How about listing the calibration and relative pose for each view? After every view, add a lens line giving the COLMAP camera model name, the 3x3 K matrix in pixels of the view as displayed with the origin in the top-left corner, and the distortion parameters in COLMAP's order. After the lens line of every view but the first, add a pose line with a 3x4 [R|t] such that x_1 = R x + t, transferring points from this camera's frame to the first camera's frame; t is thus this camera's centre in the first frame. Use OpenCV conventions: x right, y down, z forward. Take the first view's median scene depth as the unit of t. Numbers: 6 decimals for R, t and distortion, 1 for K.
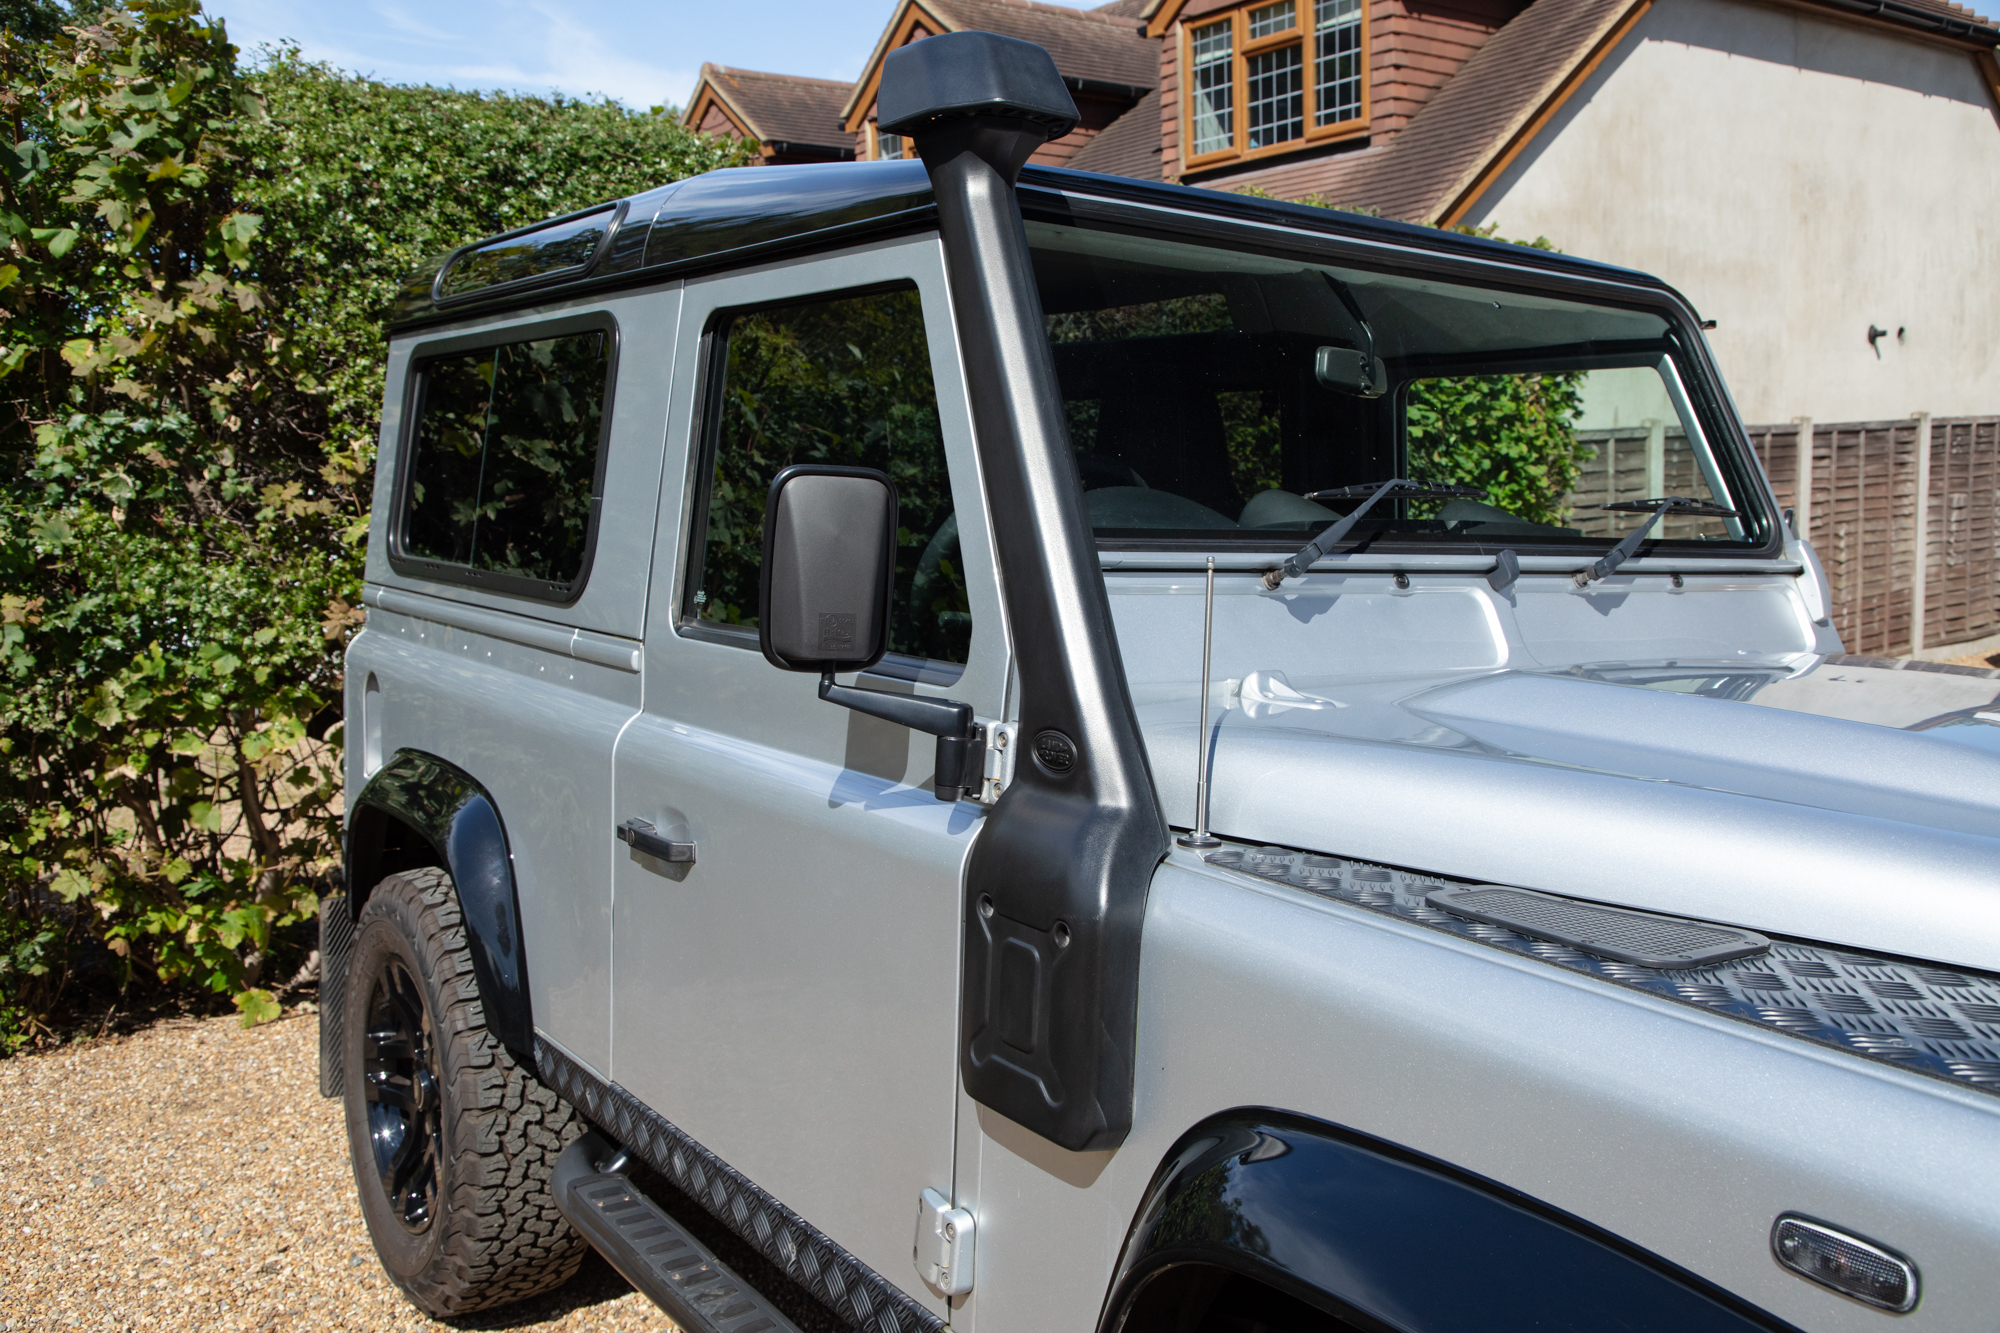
lens RADIAL K [[1713.1, 0, 995.1], [0, 1713.1, 668.8], [0, 0, 1]] dist [-0.000257, 0.052148]
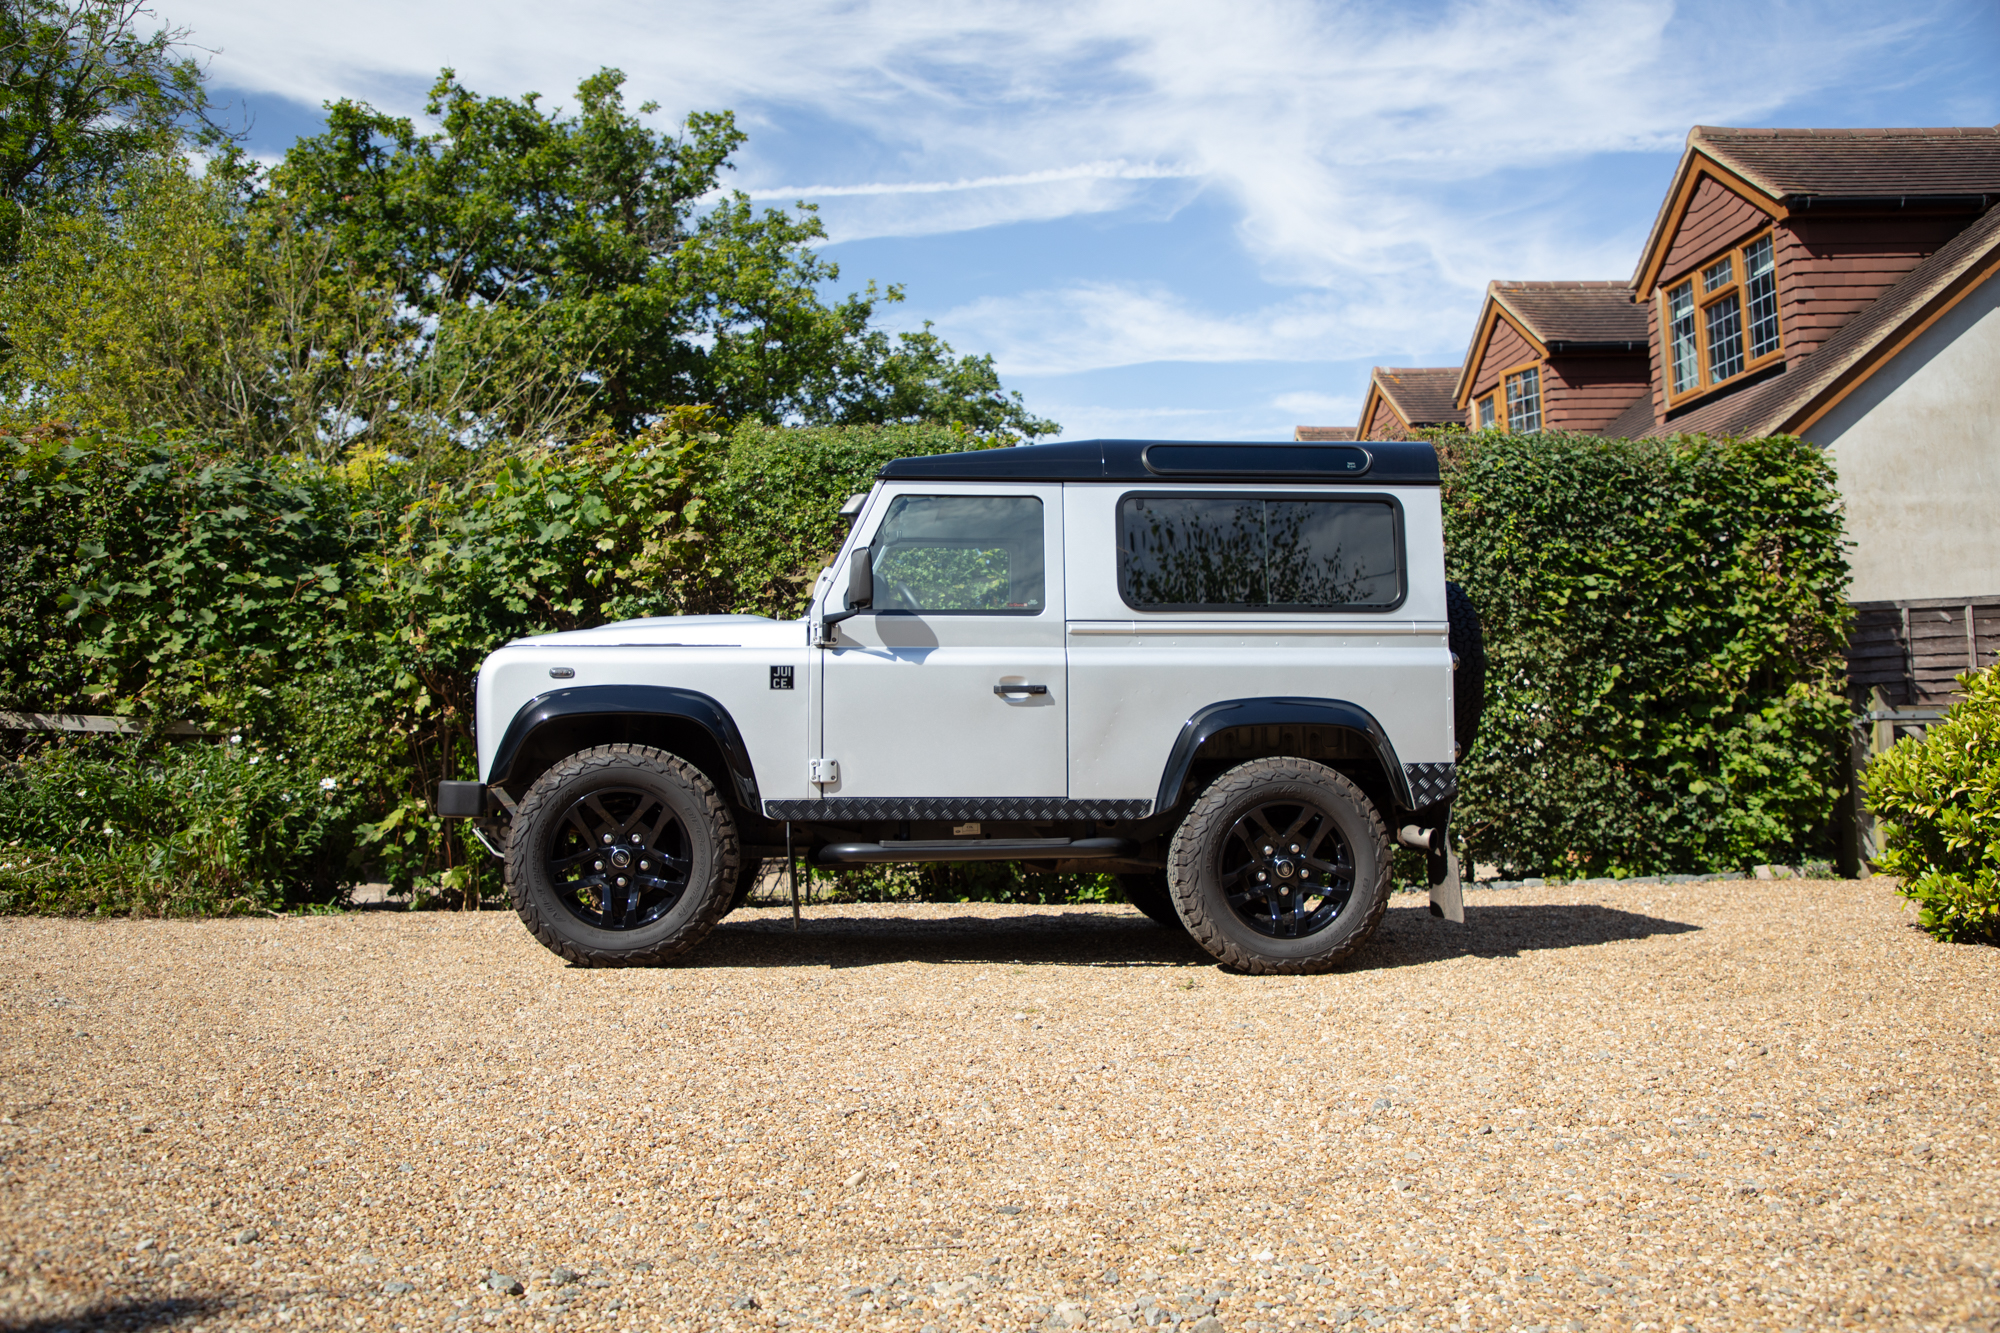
lens RADIAL K [[1713.1, 0, 995.7], [0, 1713.1, 674.8], [0, 0, 1]] dist [-0.000257, 0.052148]
pose [[0.849001, -0.037249, -0.527076, 0.373442], [-0.050388, 0.987259, -0.150934, 0.092896], [0.525983, 0.154702, 0.836307, -0.196561]]
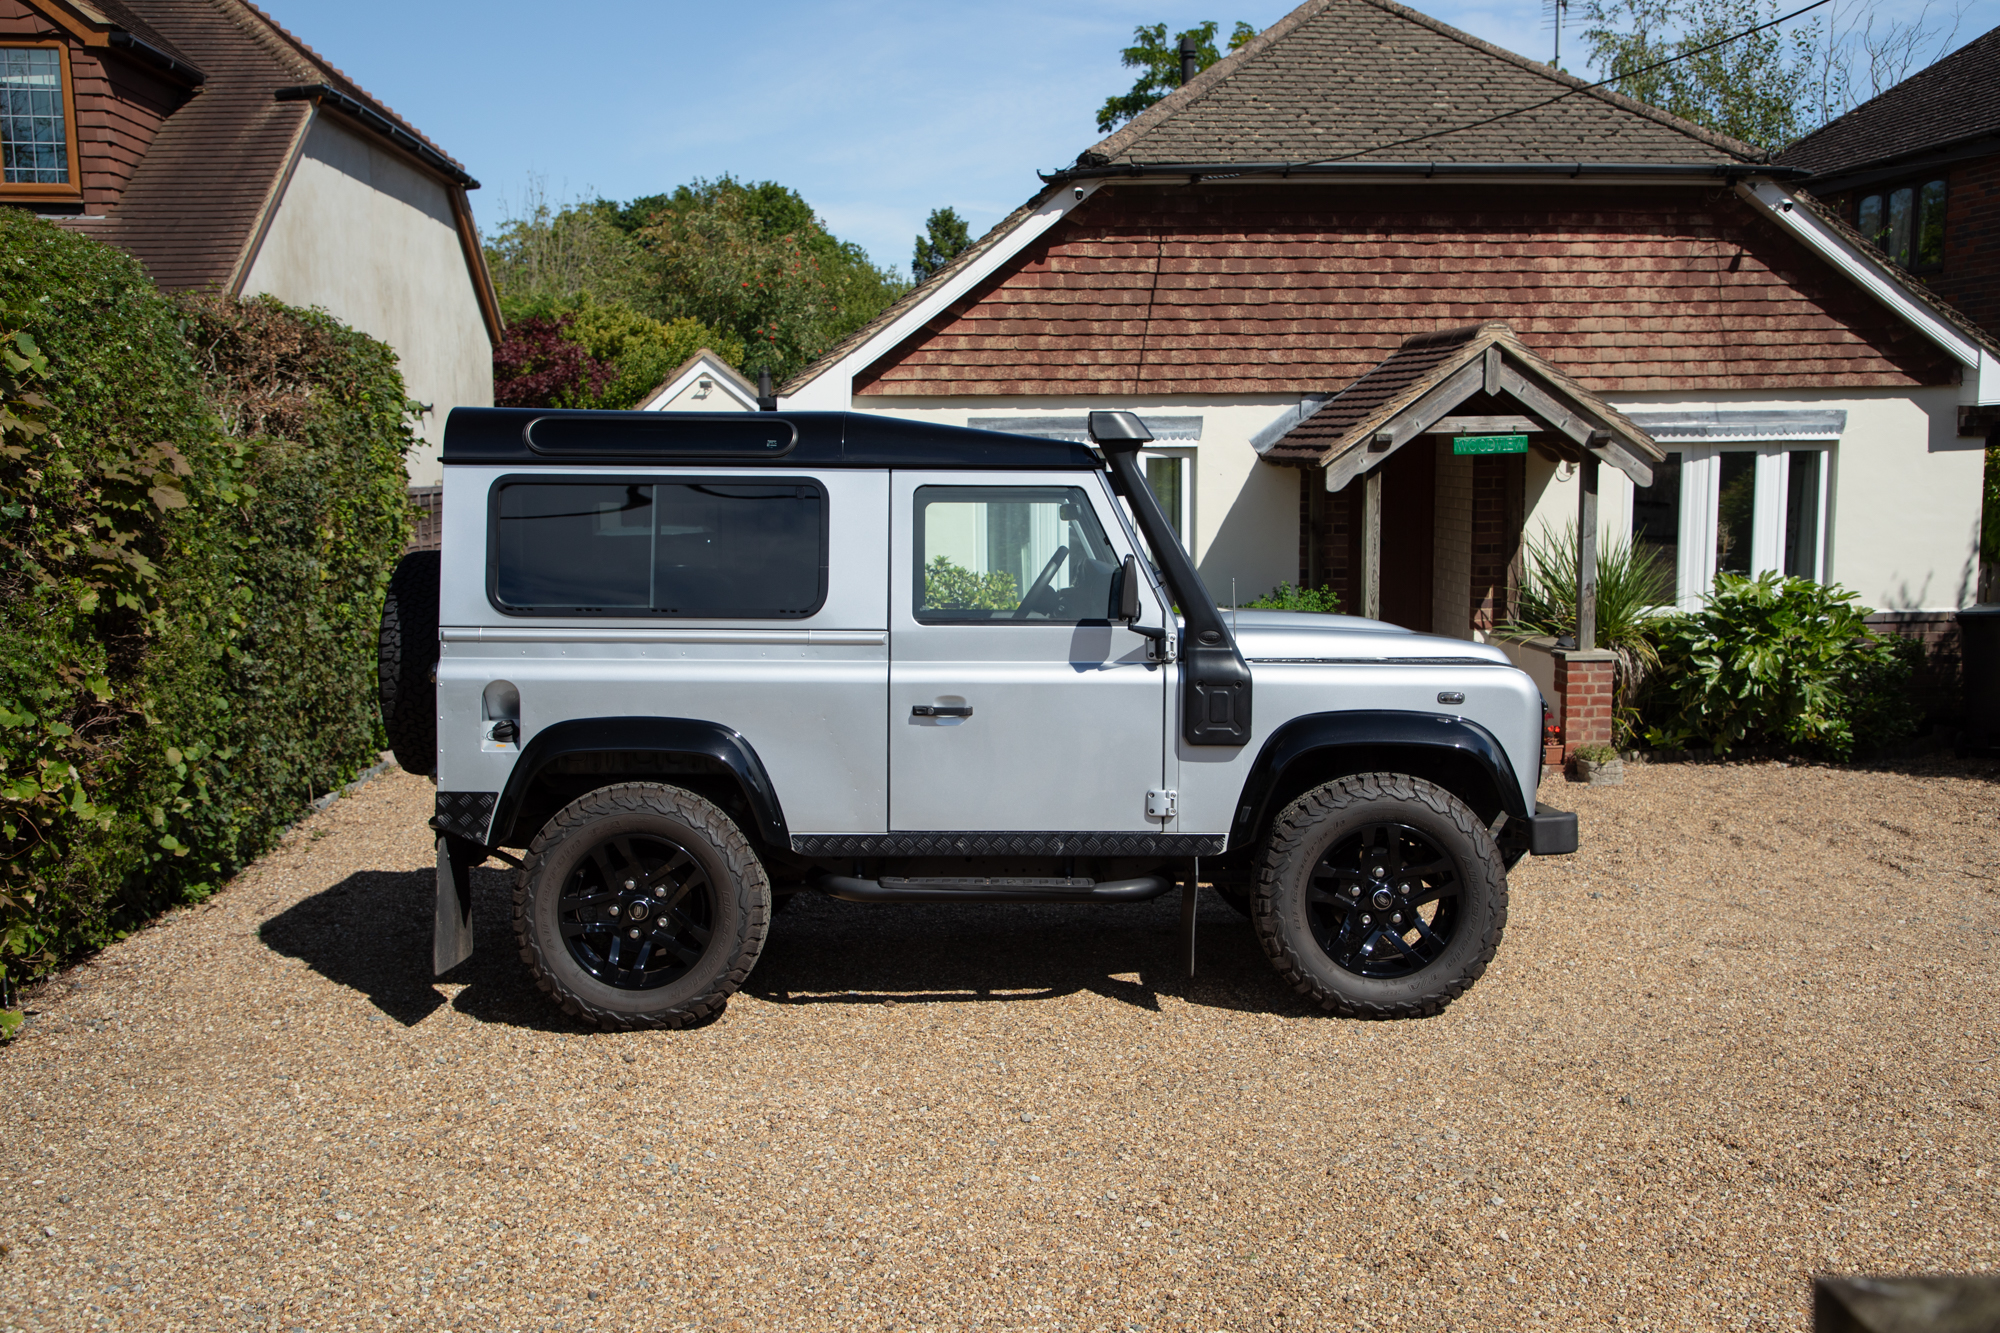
lens RADIAL K [[1907.9, 0, 1005.1], [0, 1907.9, 683.9], [0, 0, 1]] dist [0.056092, 0.000000]
pose [[0.568524, -0.074618, 0.819276, -0.456428], [0.093390, 0.995294, 0.025843, 0.000652], [-0.817349, 0.061820, 0.572817, -0.113606]]
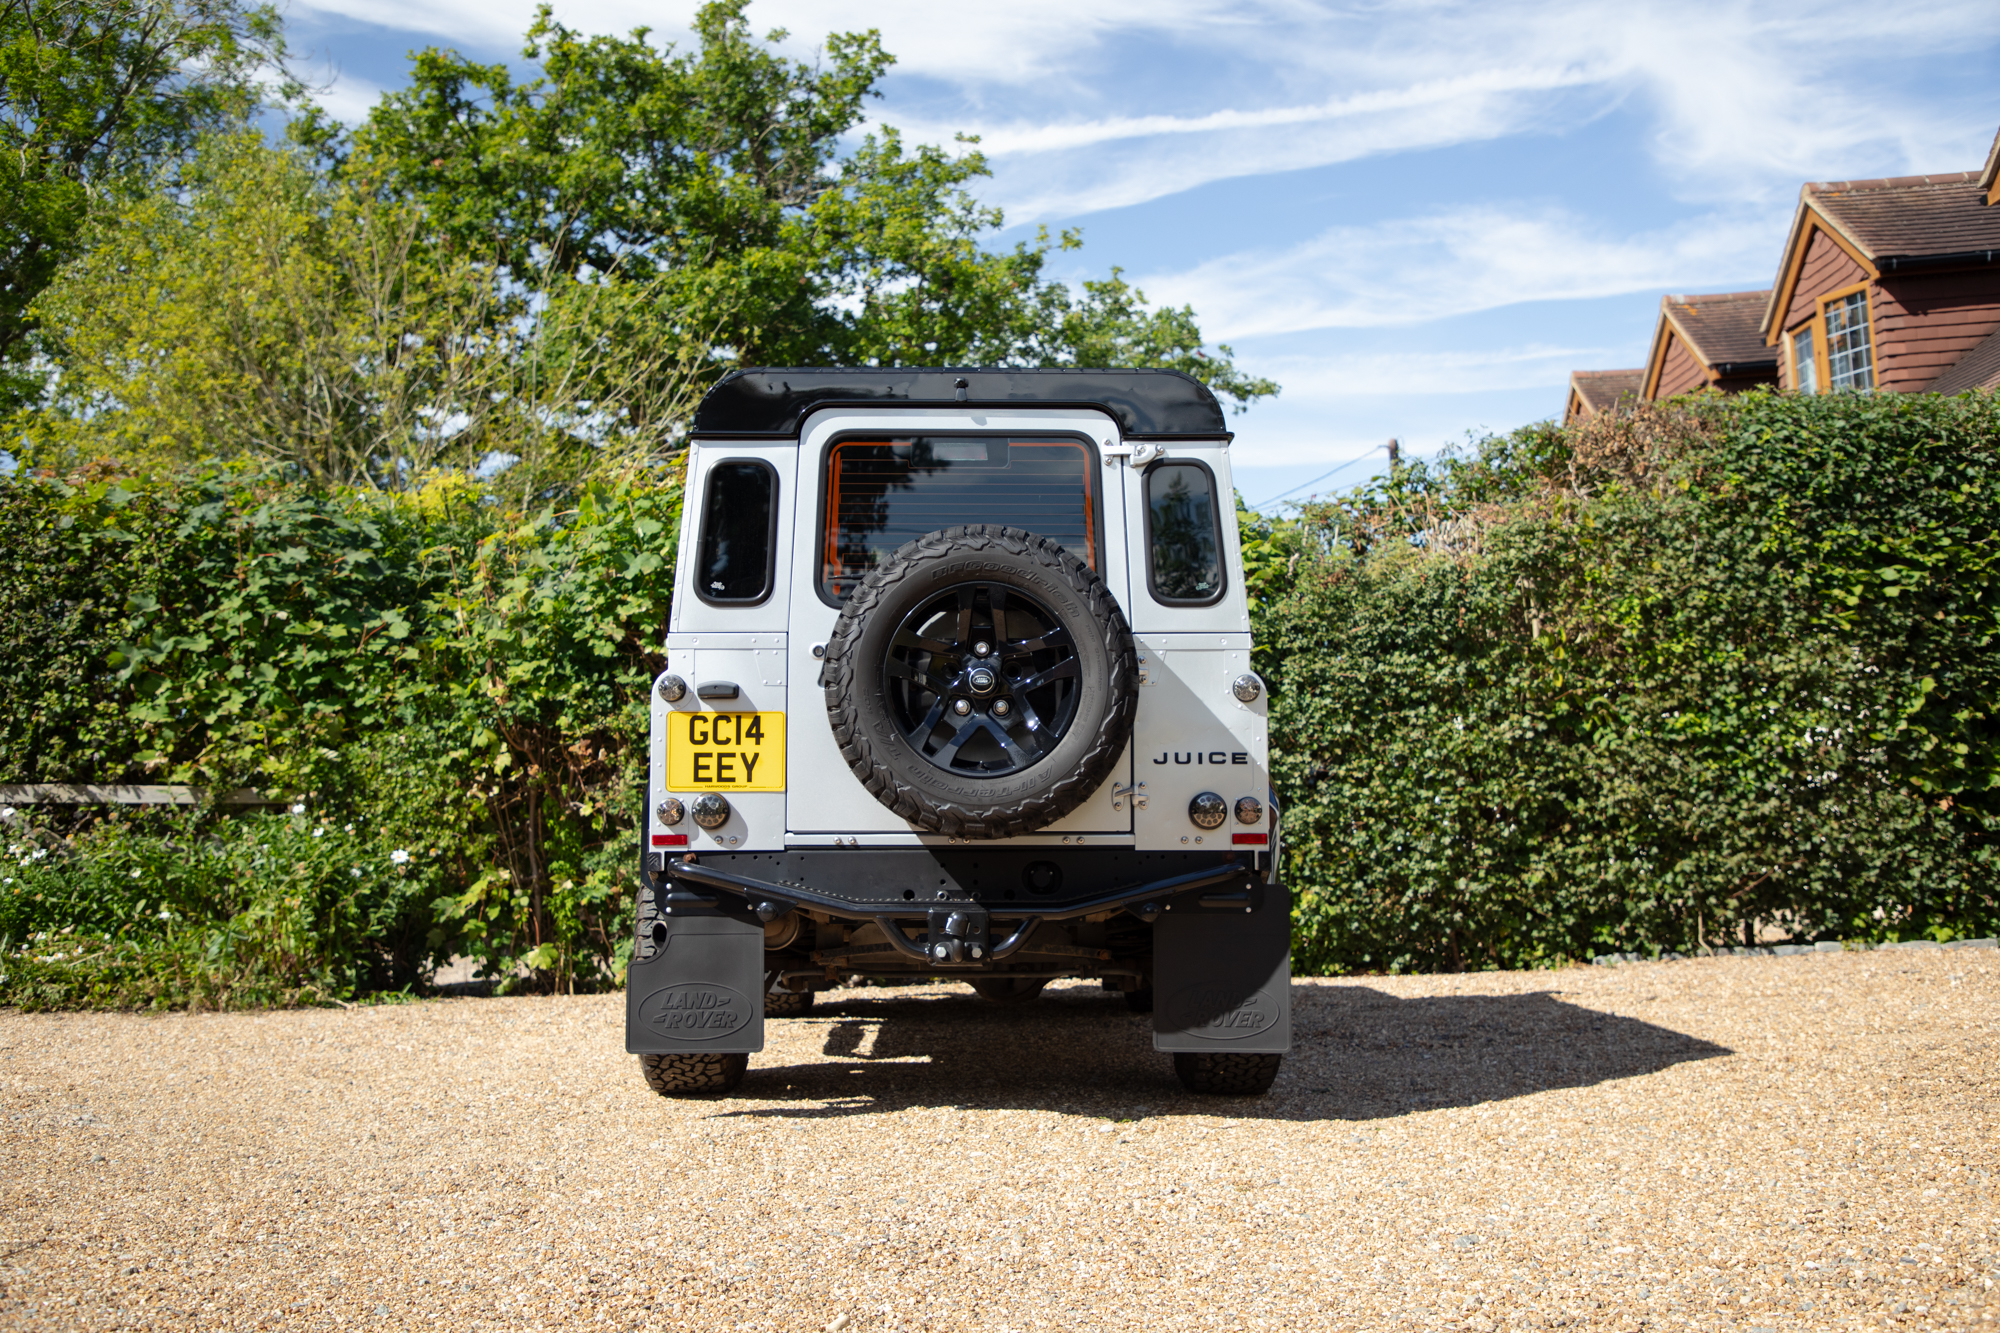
lens RADIAL K [[2071.0, 0, 993.1], [0, 2071.0, 673.1], [0, 0, 1]] dist [0.089041, 0.000000]
pose [[0.778431, -0.061937, -0.624667, 0.425032], [-0.039636, 0.988285, -0.147383, 0.081526], [0.626477, 0.139486, 0.766857, -0.206932]]
